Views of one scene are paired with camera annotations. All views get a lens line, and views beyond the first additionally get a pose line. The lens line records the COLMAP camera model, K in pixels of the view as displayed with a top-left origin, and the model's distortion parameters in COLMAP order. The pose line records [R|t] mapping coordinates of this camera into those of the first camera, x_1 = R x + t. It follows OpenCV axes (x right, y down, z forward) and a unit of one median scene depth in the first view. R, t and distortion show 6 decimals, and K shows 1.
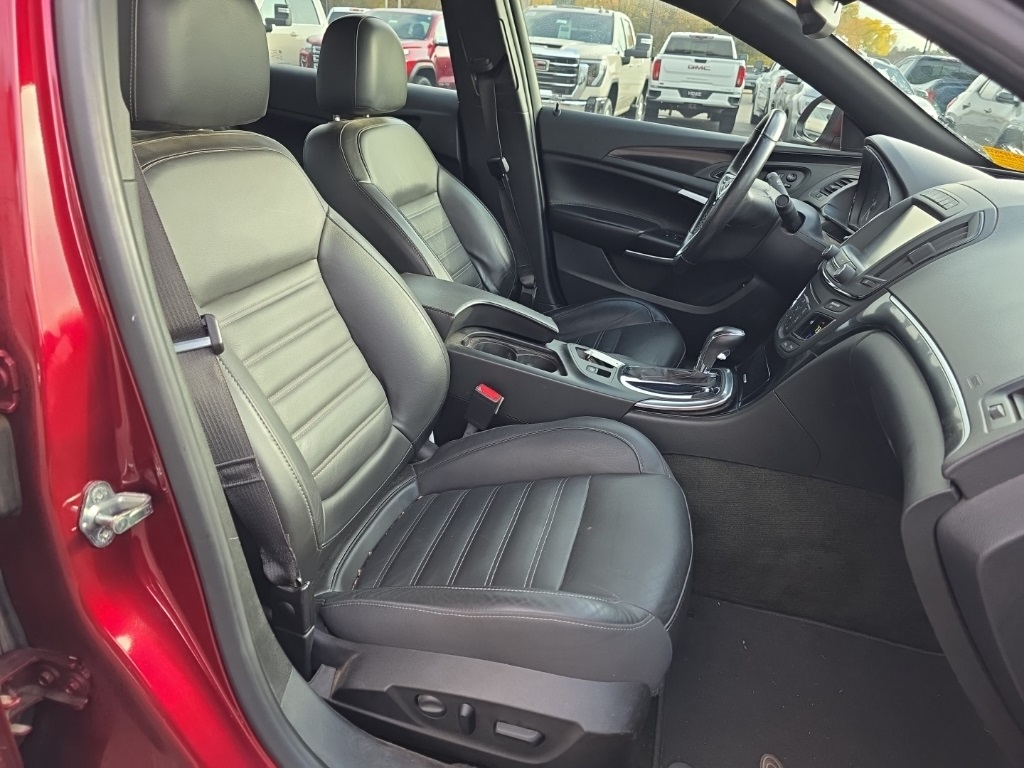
lens RADIAL K [[681.4, 0, 511.6], [0, 681.4, 375.4], [0, 0, 1]] dist [0.057038, -0.066039]
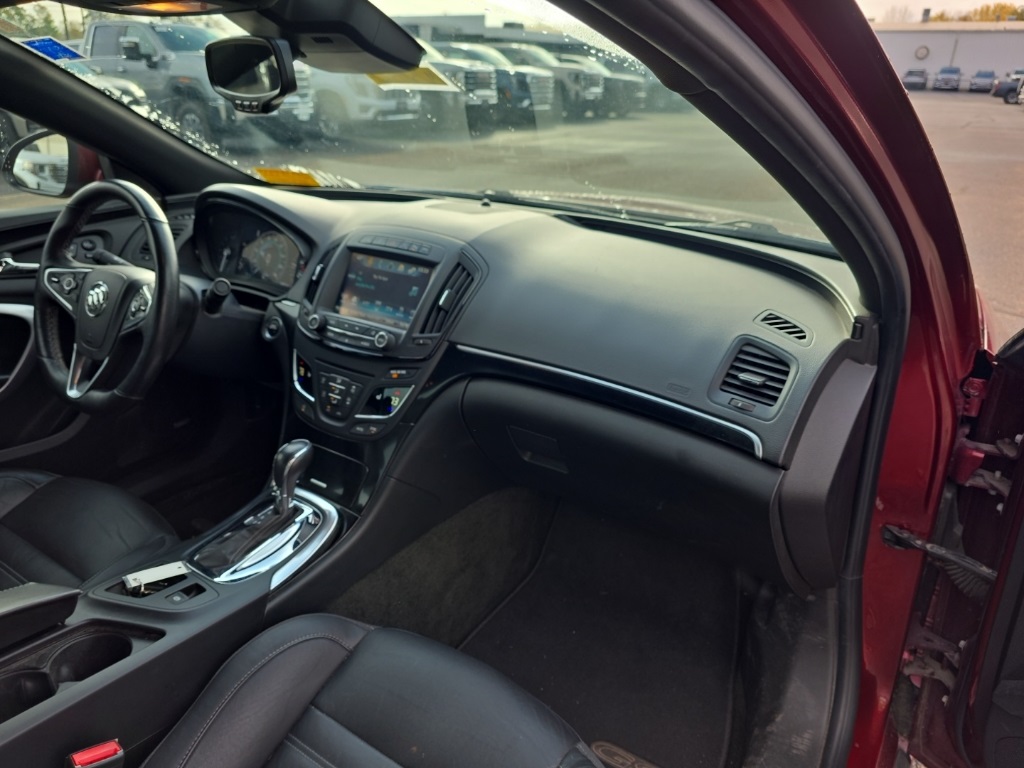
lens RADIAL K [[696.0, 0, 518.0], [0, 696.0, 378.9], [0, 0, 1]] dist [0.066052, -0.067729]
pose [[0.323110, -0.446182, 0.834578, -0.266802], [0.414054, 0.859645, 0.299281, -0.270267], [-0.850976, 0.248860, 0.462504, 0.322817]]
